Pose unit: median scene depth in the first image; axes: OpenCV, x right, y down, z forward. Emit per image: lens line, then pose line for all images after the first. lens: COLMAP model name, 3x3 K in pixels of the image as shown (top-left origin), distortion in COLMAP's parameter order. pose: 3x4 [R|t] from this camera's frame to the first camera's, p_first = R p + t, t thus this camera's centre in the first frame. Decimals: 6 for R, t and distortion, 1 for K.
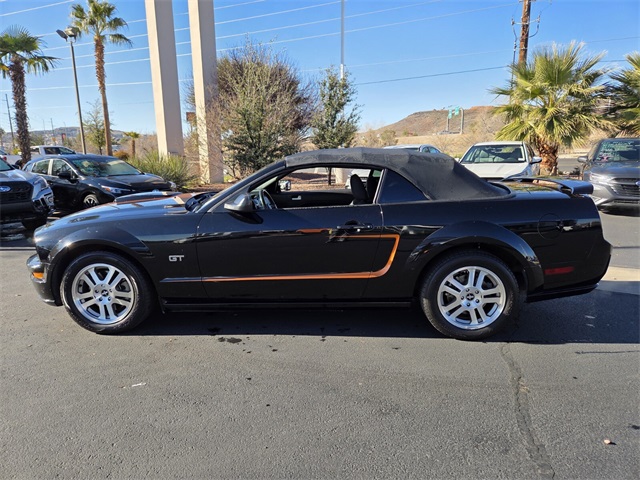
lens RADIAL K [[437.7, 0, 321.5], [0, 437.7, 229.9], [0, 0, 1]] dist [0.095834, -0.102662]
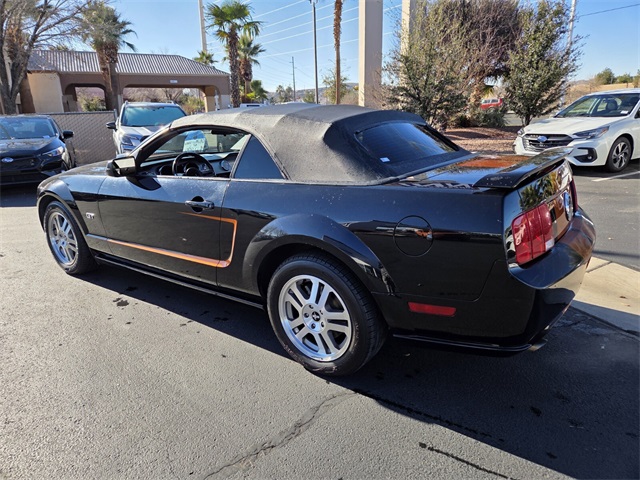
lens RADIAL K [[437.7, 0, 321.5], [0, 437.7, 229.9], [0, 0, 1]] dist [0.095834, -0.102662]
pose [[0.835209, 0.134028, -0.533350, 0.675166], [-0.077043, 0.988799, 0.127833, -0.078191], [0.544509, -0.065676, 0.836180, 0.390594]]
